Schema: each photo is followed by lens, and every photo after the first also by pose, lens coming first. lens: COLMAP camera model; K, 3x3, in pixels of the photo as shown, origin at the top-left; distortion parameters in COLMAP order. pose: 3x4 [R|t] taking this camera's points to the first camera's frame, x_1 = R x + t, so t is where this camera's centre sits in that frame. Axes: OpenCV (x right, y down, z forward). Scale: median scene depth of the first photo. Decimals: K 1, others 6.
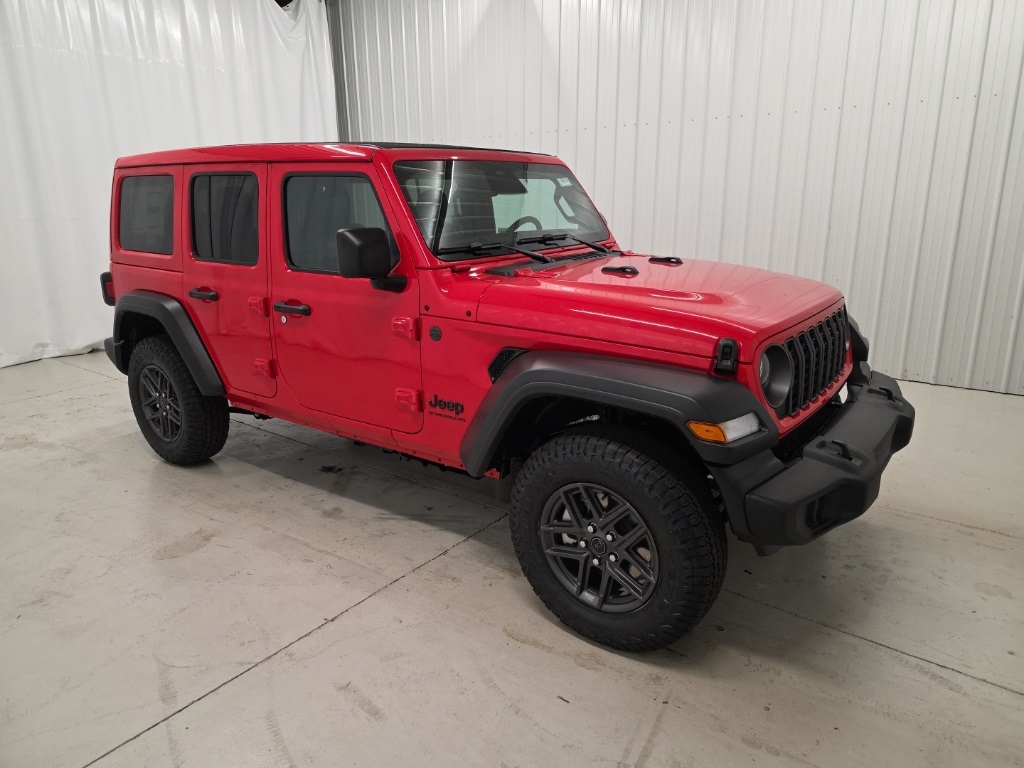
lens RADIAL K [[681.6, 0, 515.8], [0, 681.6, 375.0], [0, 0, 1]] dist [0.054340, -0.046975]
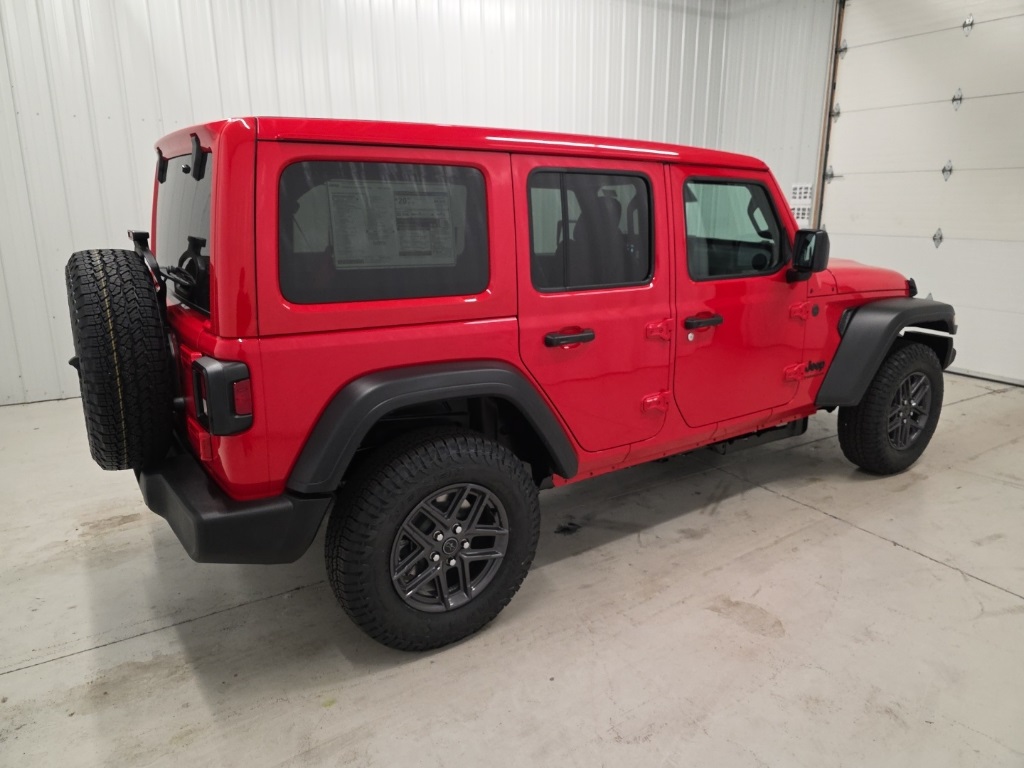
lens RADIAL K [[700.5, 0, 519.1], [0, 700.5, 370.6], [0, 0, 1]] dist [0.011909, -0.002231]
pose [[0.332285, -0.208549, 0.919834, -1.193803], [0.231182, 0.963507, 0.134938, -0.201754], [-0.914408, 0.167811, 0.368372, 0.827293]]
